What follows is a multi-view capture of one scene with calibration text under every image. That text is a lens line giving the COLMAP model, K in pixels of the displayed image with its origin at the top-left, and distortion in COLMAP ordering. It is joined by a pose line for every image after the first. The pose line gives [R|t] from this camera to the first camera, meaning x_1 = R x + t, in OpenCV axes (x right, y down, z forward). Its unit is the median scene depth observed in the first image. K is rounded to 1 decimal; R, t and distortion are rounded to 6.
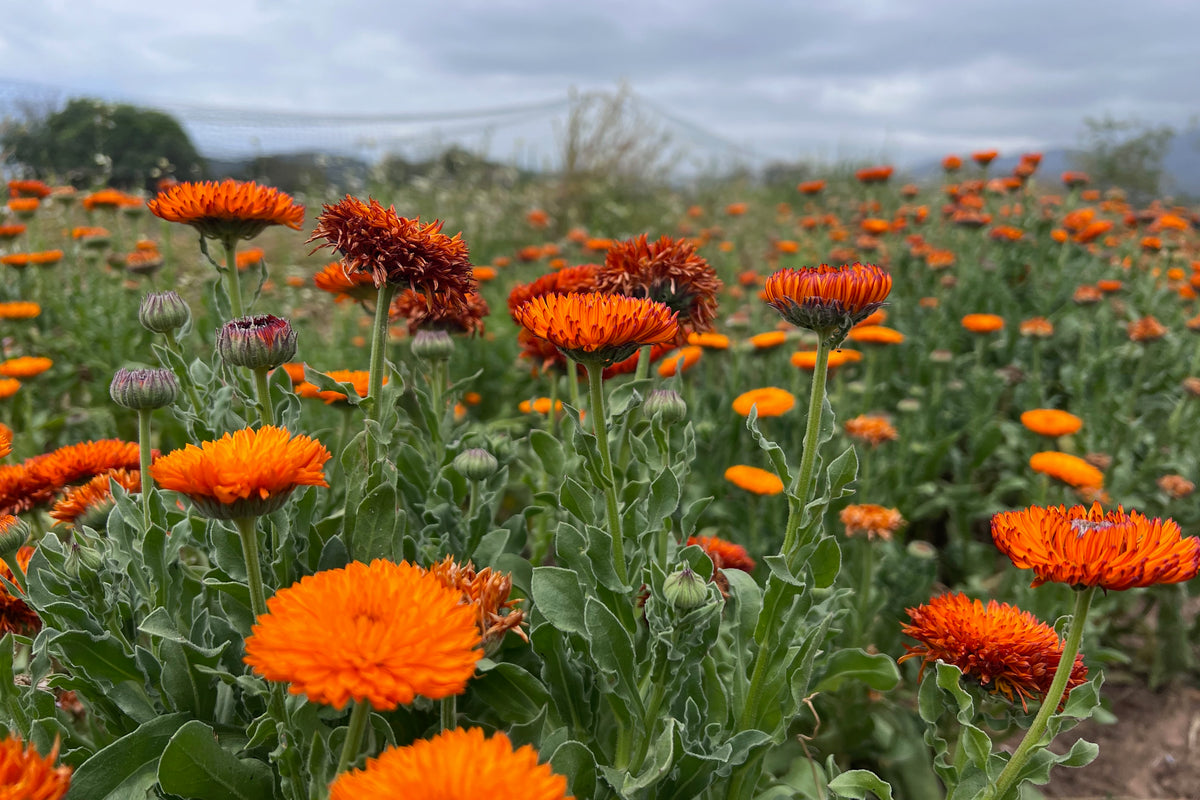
lens RADIAL K [[946.2, 0, 600.0], [0, 946.2, 400.0], [0, 0, 1]] dist [0.114857, -0.268982]
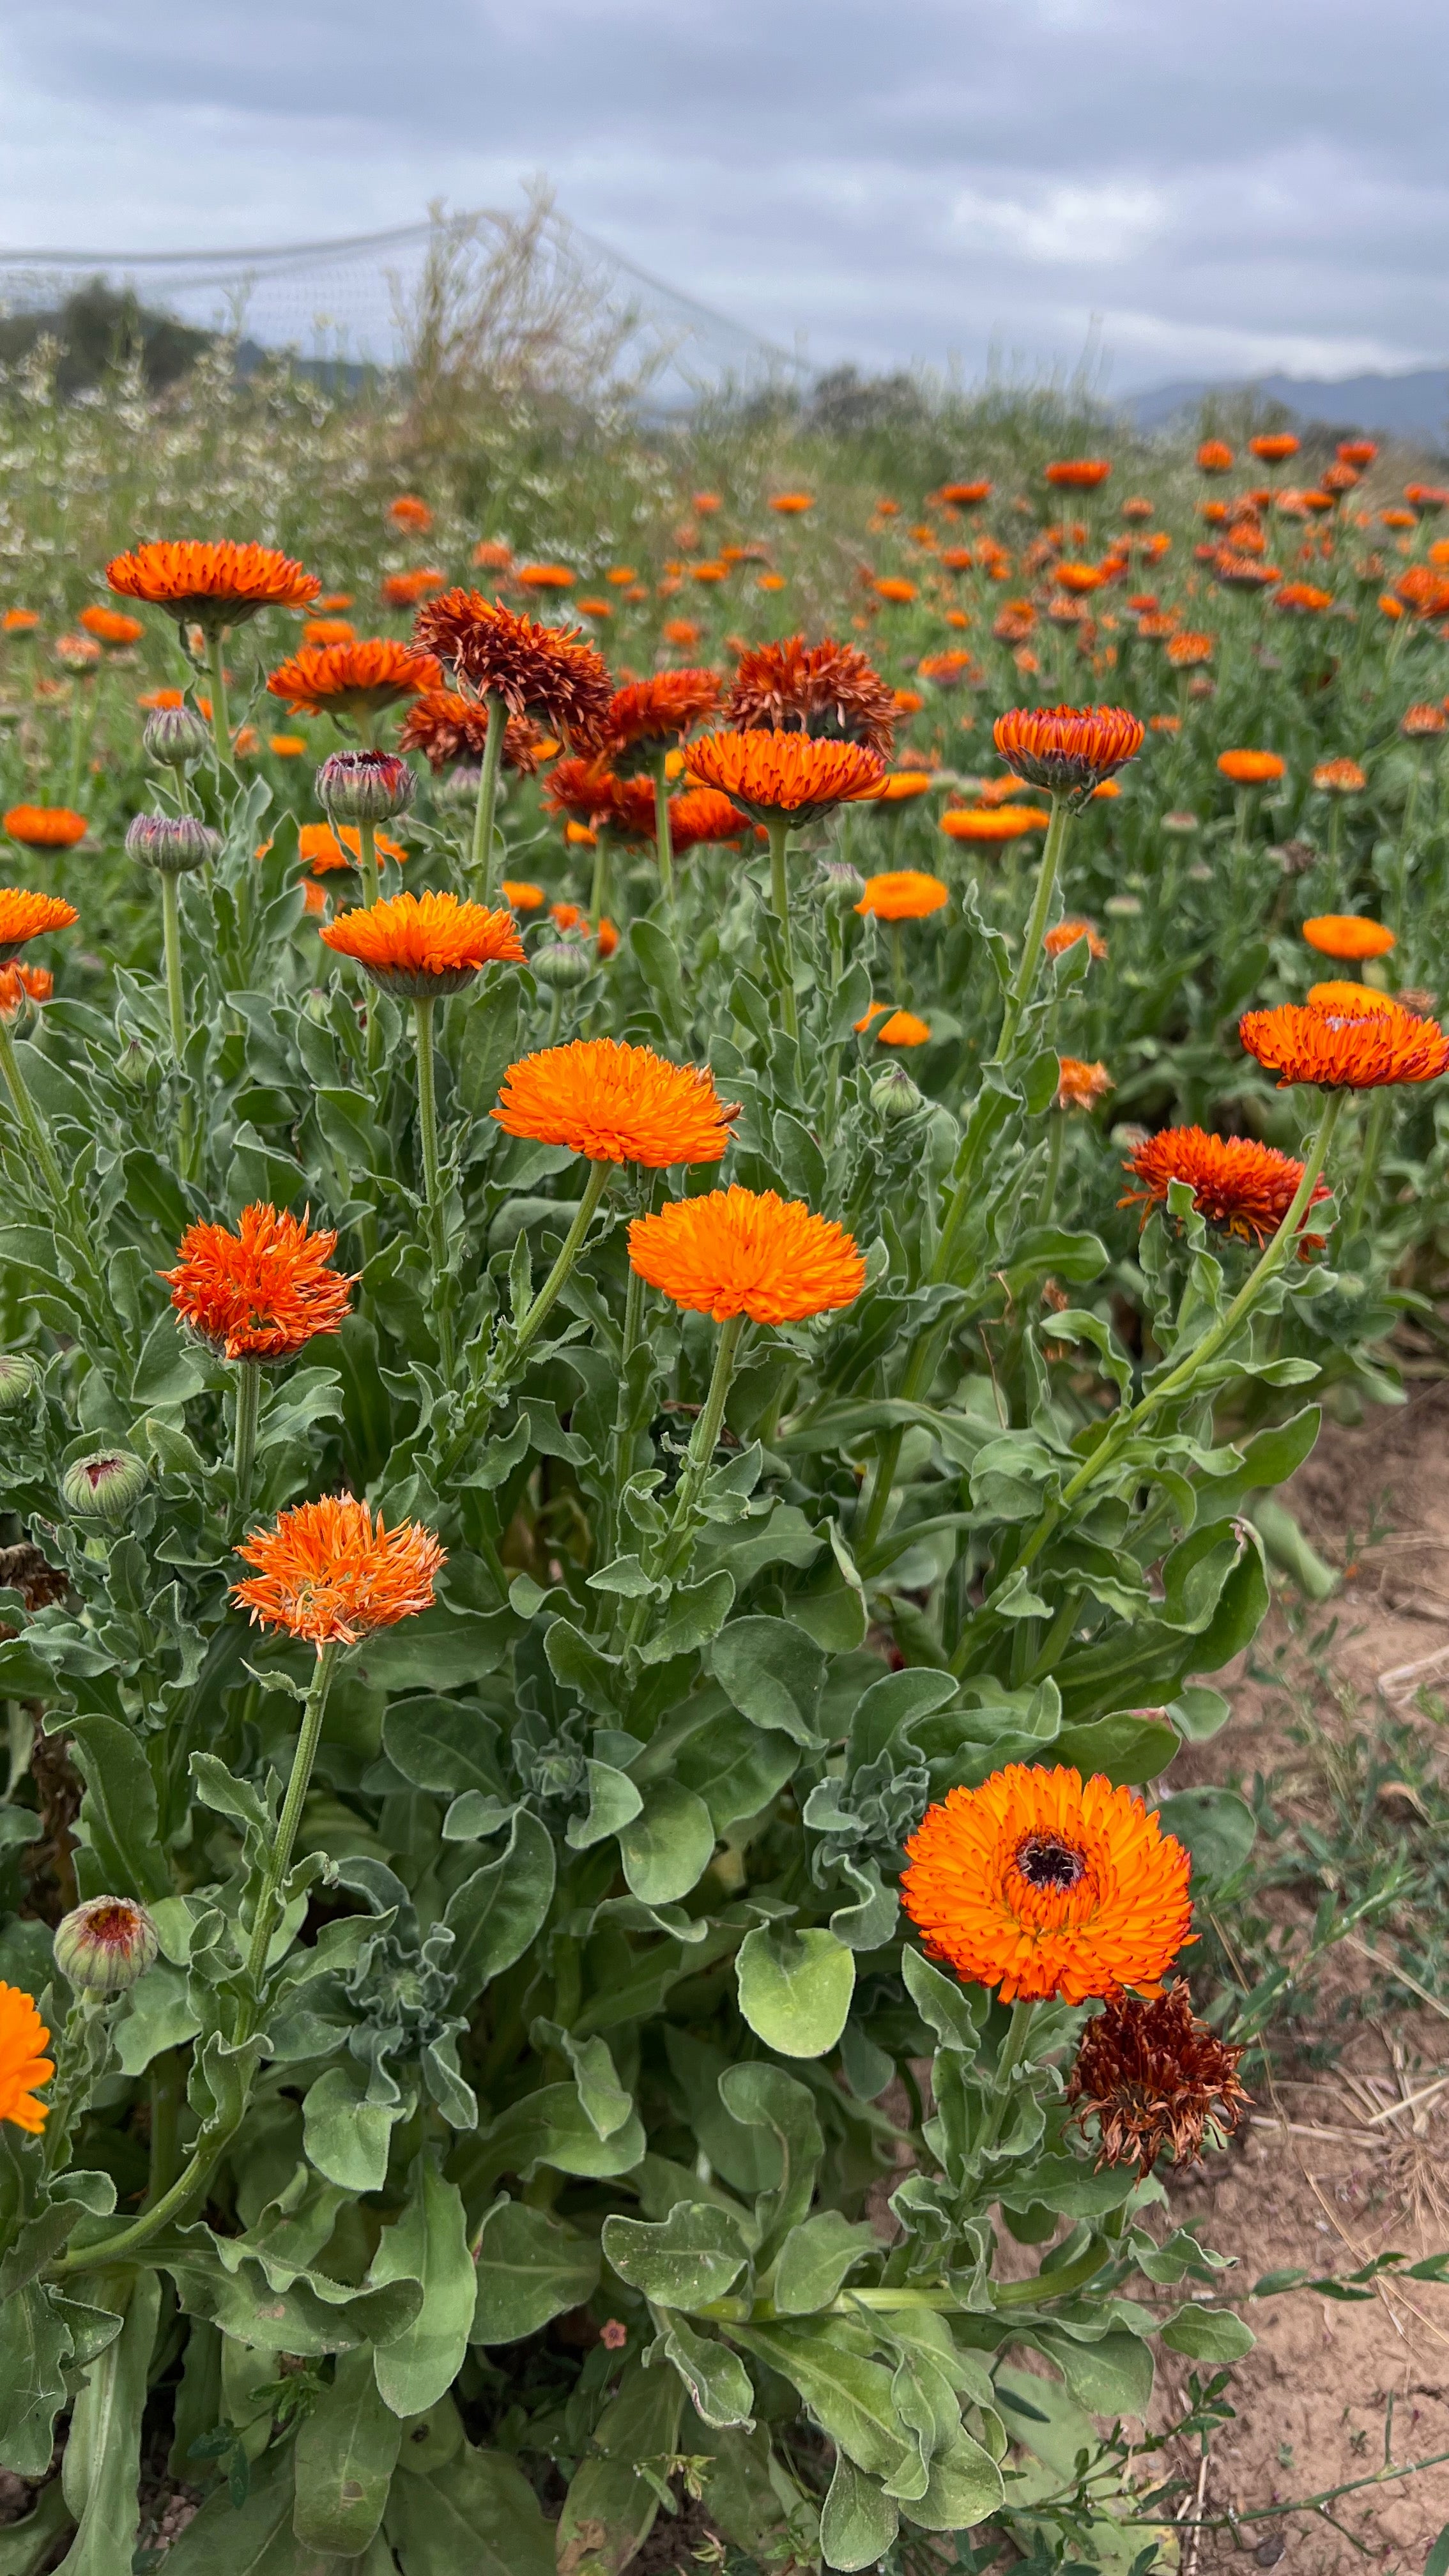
lens RADIAL K [[2049.6, 0, 724.5], [0, 2049.6, 1288.0], [0, 0, 1]] dist [0.079613, -0.221398]
pose [[0.990554, -0.006329, 0.136978, -0.092820], [-0.018952, 0.983029, 0.182468, 0.009680], [-0.135808, -0.183340, 0.973623, -0.239495]]
